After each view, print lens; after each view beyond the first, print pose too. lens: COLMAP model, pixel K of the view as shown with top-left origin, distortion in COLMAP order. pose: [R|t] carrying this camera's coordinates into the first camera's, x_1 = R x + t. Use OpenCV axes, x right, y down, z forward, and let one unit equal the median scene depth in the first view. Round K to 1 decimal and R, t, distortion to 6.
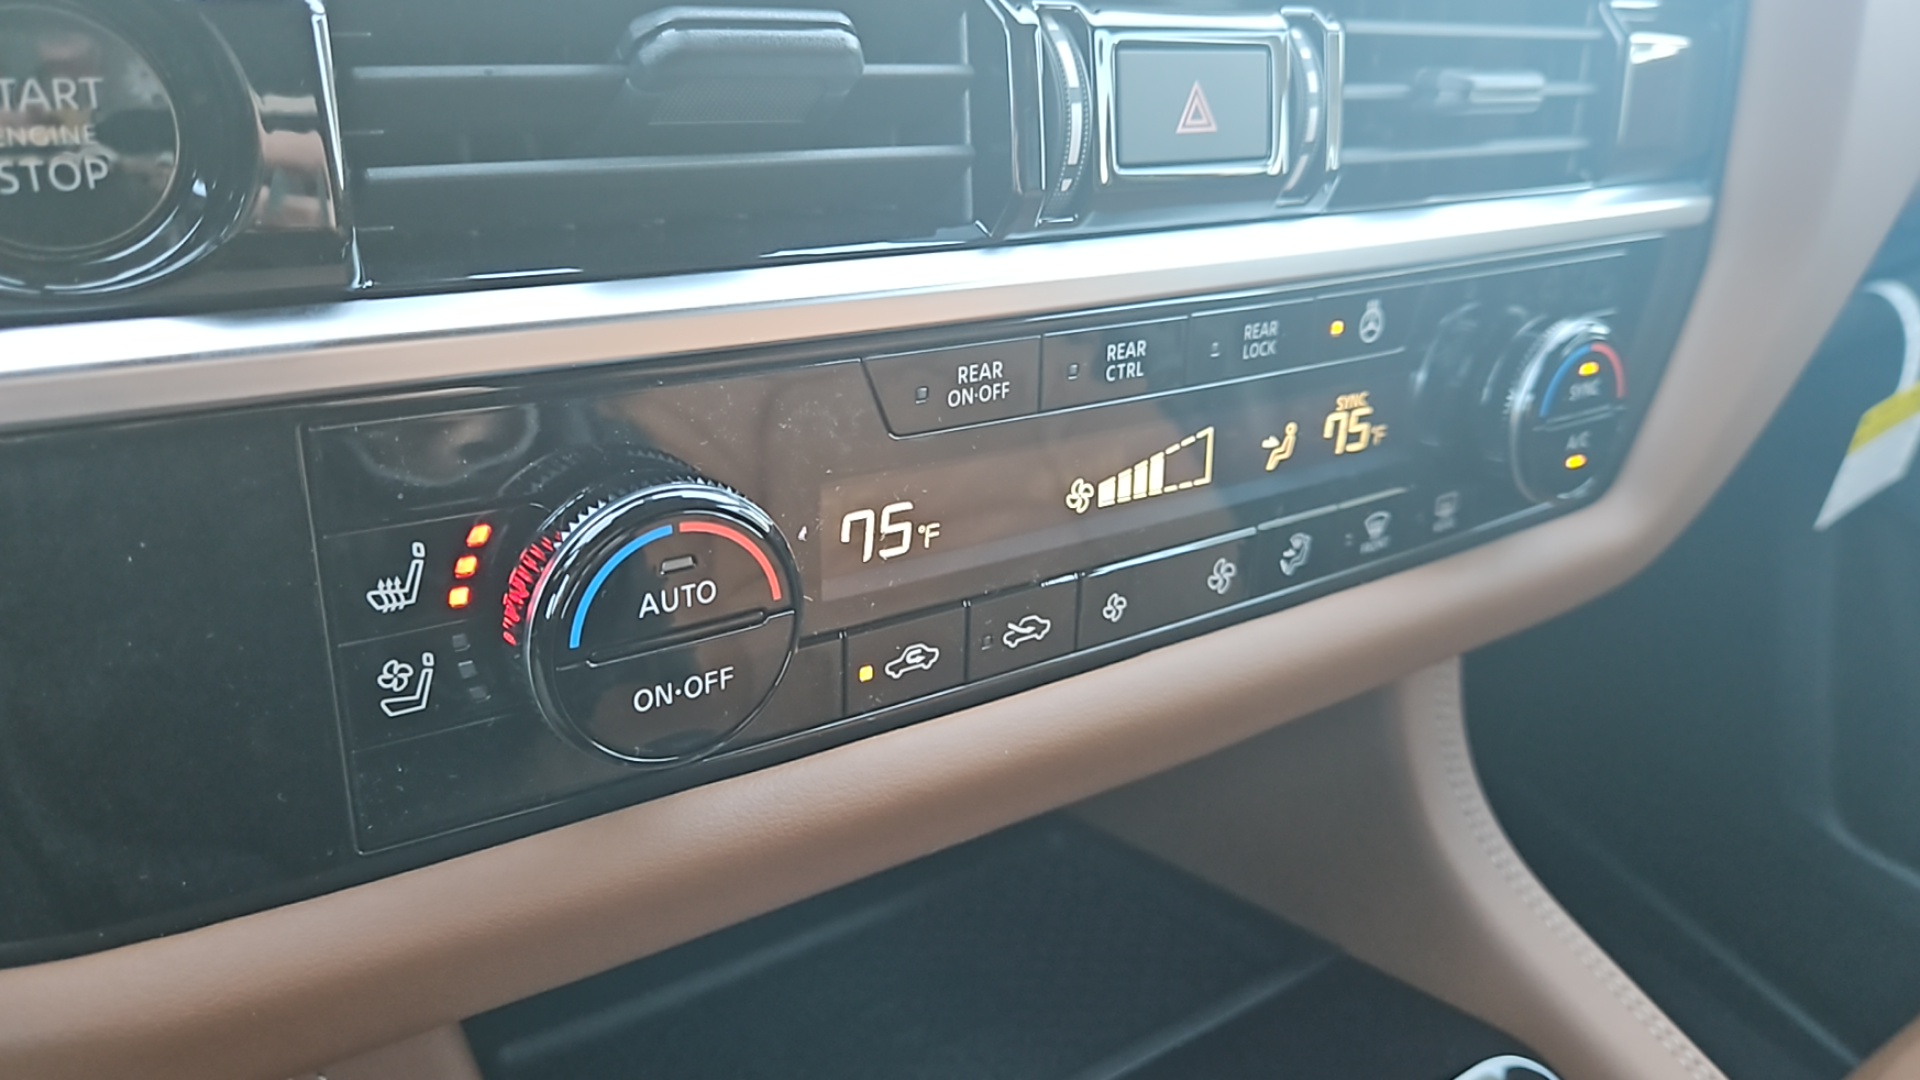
lens RADIAL K [[1455.6, 0, 960.0], [0, 1455.6, 540.0], [0, 0, 1]] dist [0.036243, -0.011310]
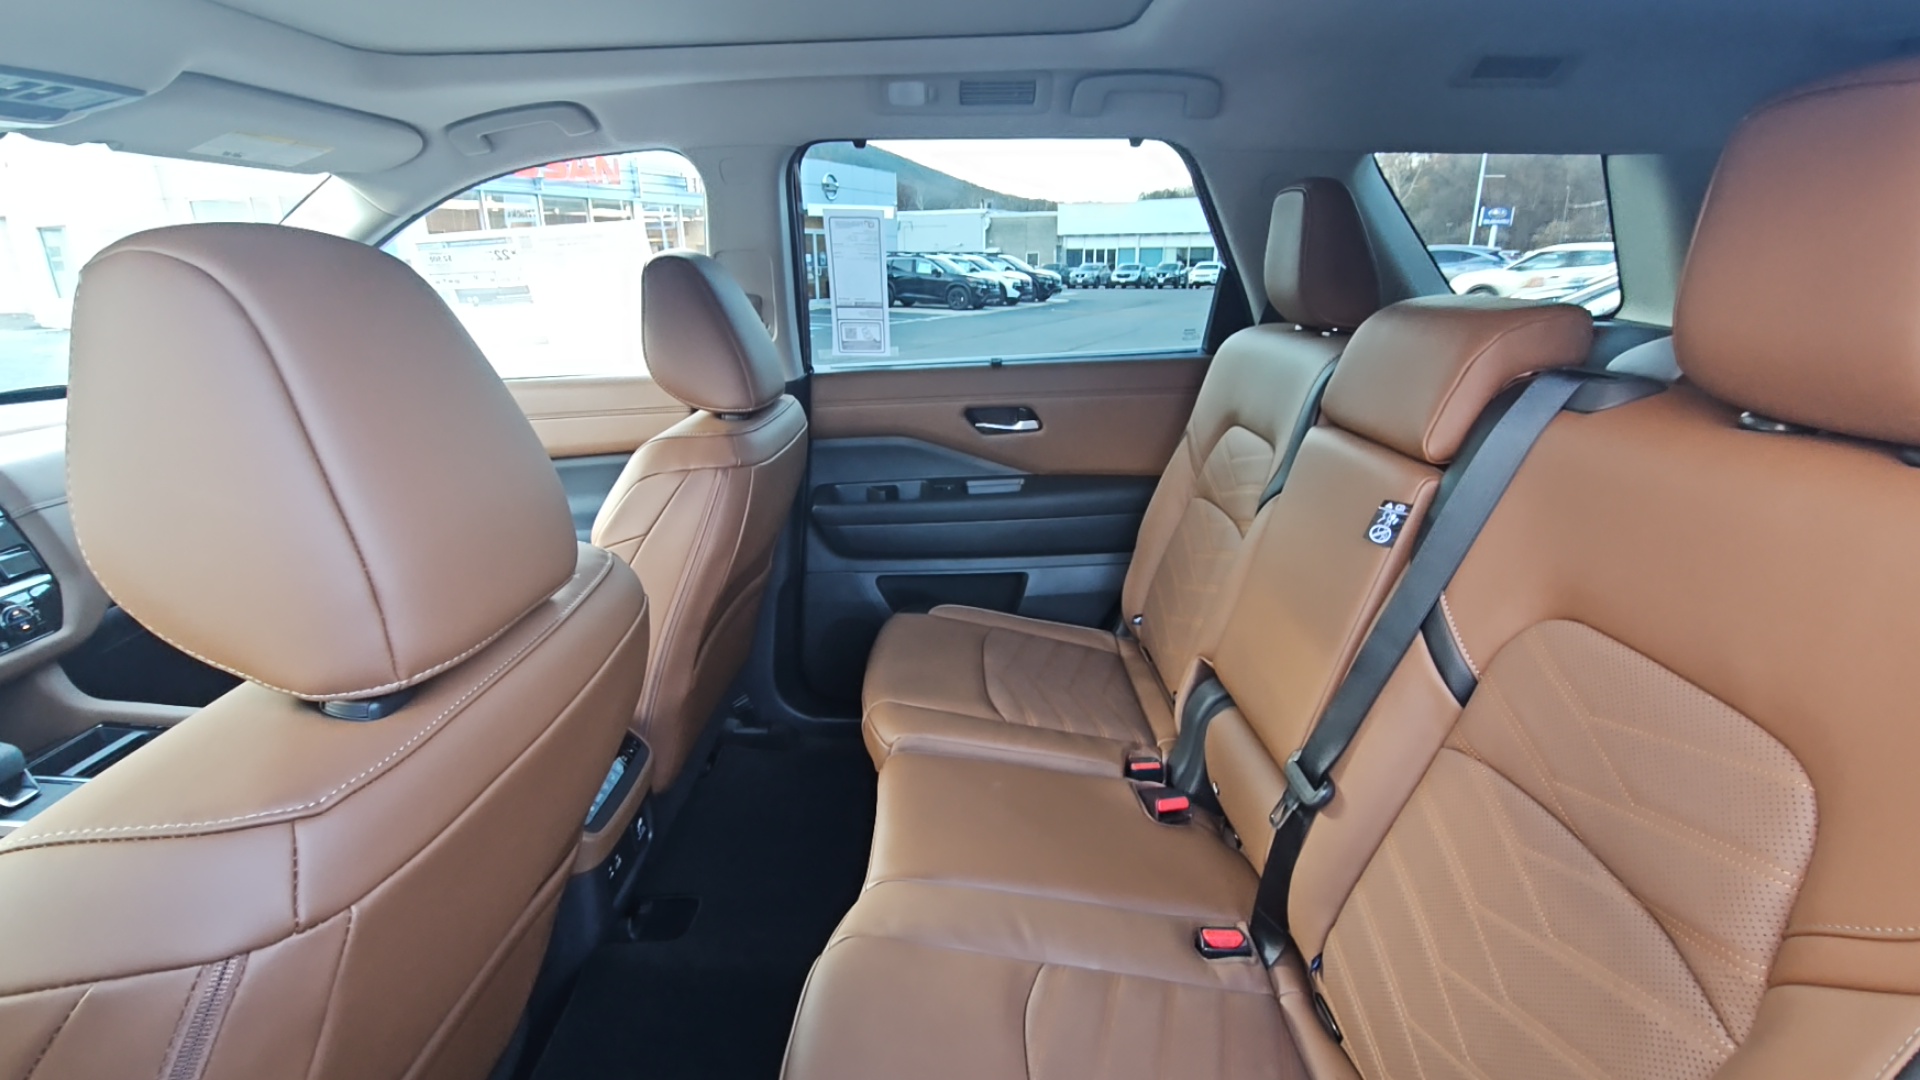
lens RADIAL K [[854.4, 0, 957.1], [0, 854.4, 537.3], [0, 0, 1]] dist [0.000420, -0.000309]
pose [[0.566848, -0.438995, 0.697113, 0.400715], [0.555792, 0.828392, 0.069731, 1.935095], [-0.608094, 0.347923, 0.713562, -4.991322]]
